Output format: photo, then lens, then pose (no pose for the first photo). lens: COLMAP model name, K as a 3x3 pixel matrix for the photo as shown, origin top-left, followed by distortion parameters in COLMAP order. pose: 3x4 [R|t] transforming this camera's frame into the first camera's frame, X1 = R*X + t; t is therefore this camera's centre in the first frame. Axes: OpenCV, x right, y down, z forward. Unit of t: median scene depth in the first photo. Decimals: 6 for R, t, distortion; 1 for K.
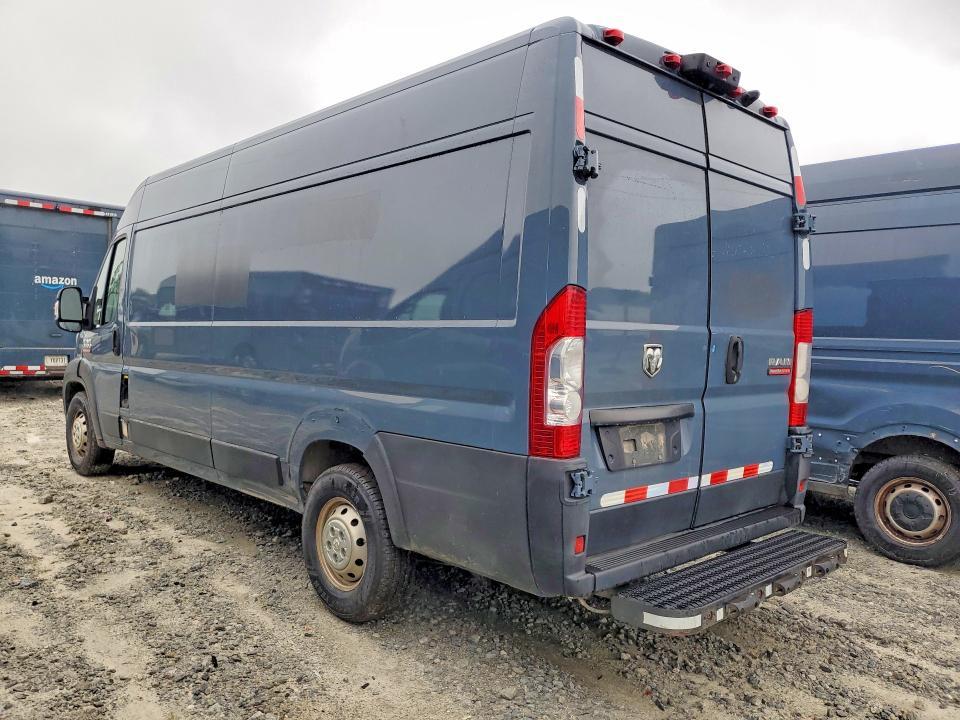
lens RADIAL K [[752.2, 0, 466.1], [0, 752.2, 356.5], [0, 0, 1]] dist [-0.000803, -0.001131]
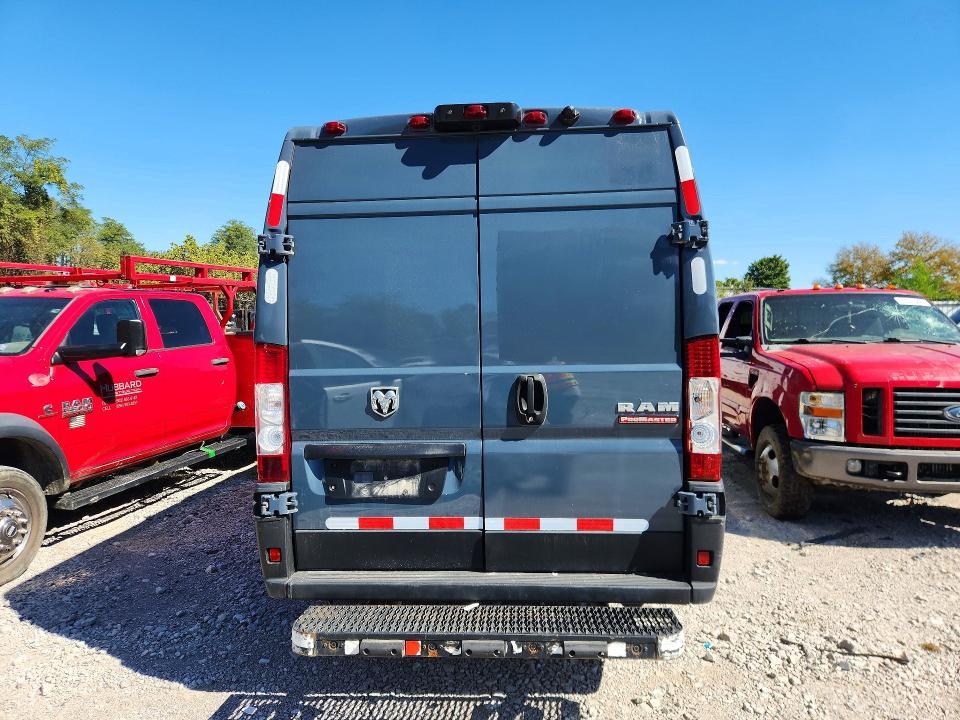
lens RADIAL K [[480.4, 0, 480.0], [0, 480.4, 360.0], [0, 0, 1]] dist [0.045462, 0.000138]
pose [[0.700951, -0.046965, -0.711661, 0.701217], [0.013962, 0.998542, -0.052146, -0.013824], [0.713073, 0.026616, 0.700585, 0.500038]]
